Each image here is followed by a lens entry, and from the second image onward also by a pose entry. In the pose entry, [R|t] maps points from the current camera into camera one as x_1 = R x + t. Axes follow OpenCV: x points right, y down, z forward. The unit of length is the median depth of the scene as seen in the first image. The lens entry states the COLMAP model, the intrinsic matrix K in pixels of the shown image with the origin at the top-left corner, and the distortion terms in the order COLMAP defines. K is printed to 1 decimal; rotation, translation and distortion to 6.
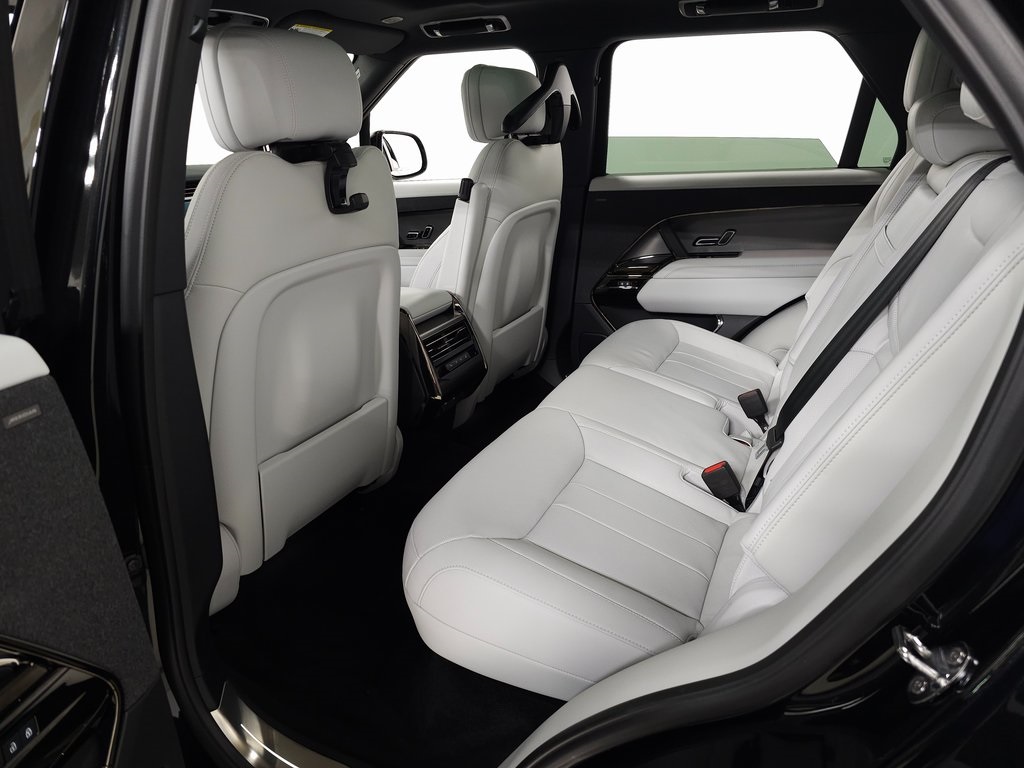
lens RADIAL K [[700.8, 0, 512.0], [0, 700.8, 384.0], [0, 0, 1]] dist [0.041020, -0.049879]
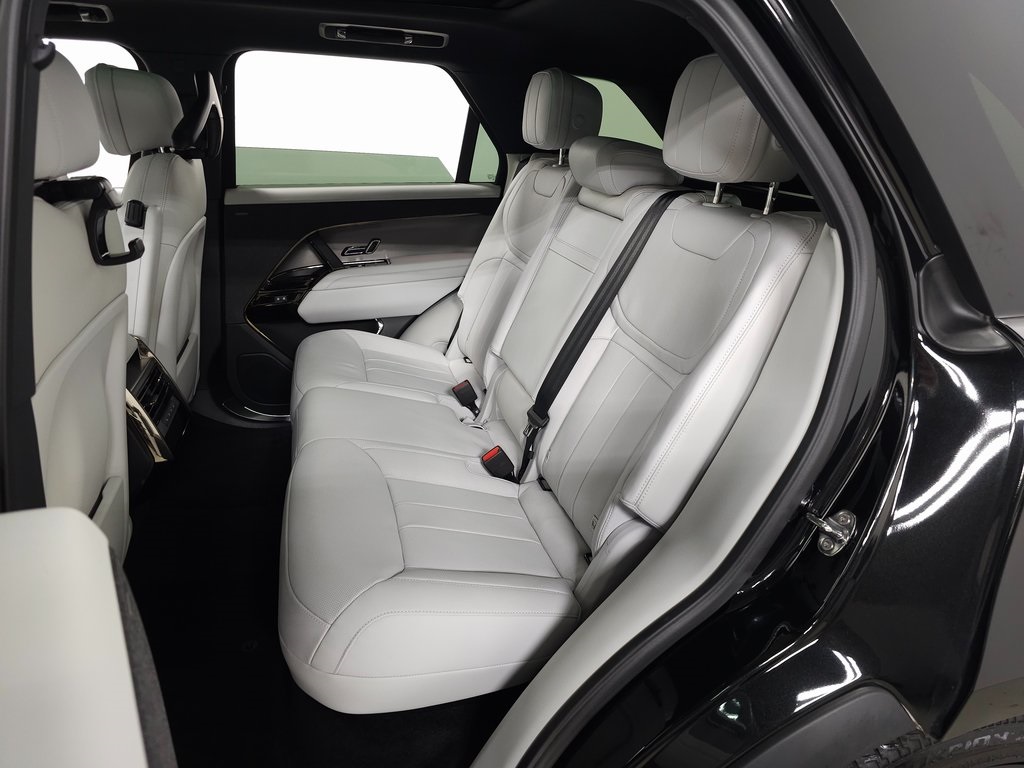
lens RADIAL K [[700.8, 0, 512.0], [0, 700.8, 384.0], [0, 0, 1]] dist [0.041020, -0.049879]
pose [[0.749863, -0.189580, 0.633849, -0.267580], [0.176932, 0.980633, 0.083984, -0.057335], [-0.637495, 0.049172, 0.768883, 0.054266]]
